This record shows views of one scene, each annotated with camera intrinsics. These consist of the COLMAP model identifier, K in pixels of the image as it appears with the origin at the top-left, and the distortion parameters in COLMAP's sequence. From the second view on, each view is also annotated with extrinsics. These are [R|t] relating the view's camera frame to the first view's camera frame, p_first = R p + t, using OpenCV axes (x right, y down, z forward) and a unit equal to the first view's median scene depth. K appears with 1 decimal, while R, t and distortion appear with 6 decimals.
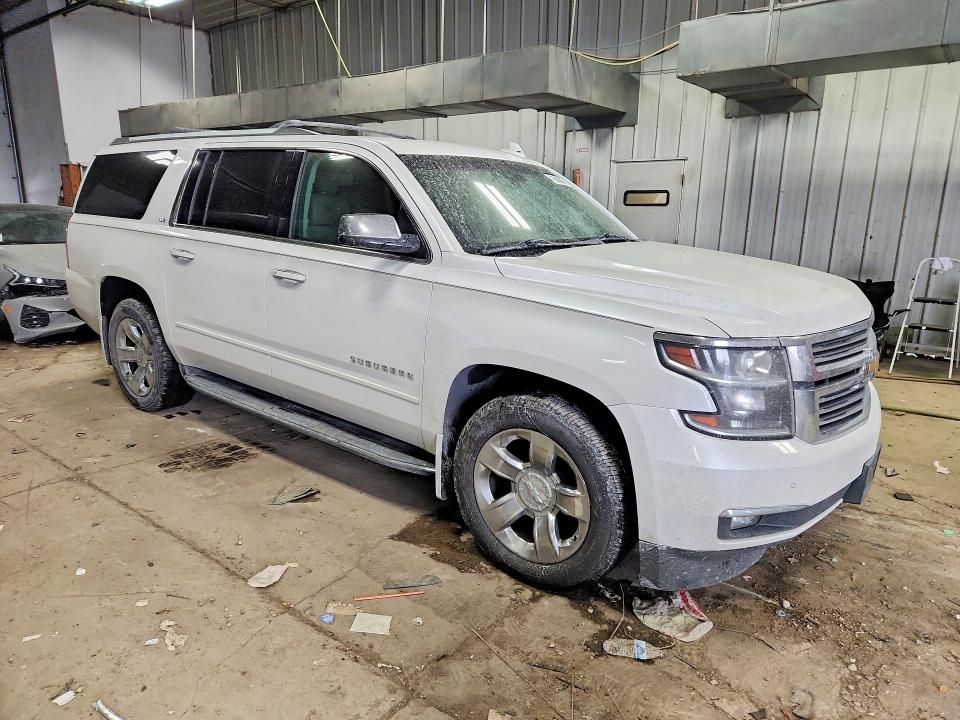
lens RADIAL K [[654.9, 0, 499.2], [0, 654.9, 360.7], [0, 0, 1]] dist [0.092296, -0.088711]
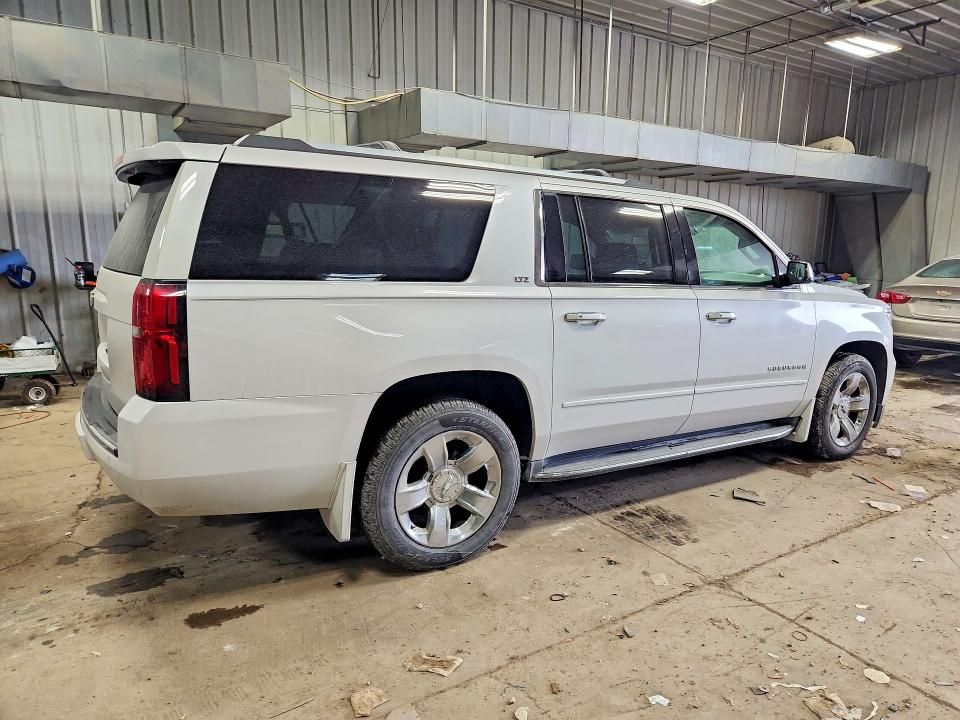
lens RADIAL K [[654.9, 0, 499.2], [0, 654.9, 360.7], [0, 0, 1]] dist [0.092296, -0.088711]
pose [[0.303794, -0.177775, 0.936005, -1.314649], [0.200039, 0.972440, 0.119770, -0.230867], [-0.931501, 0.150852, 0.330983, 0.849102]]
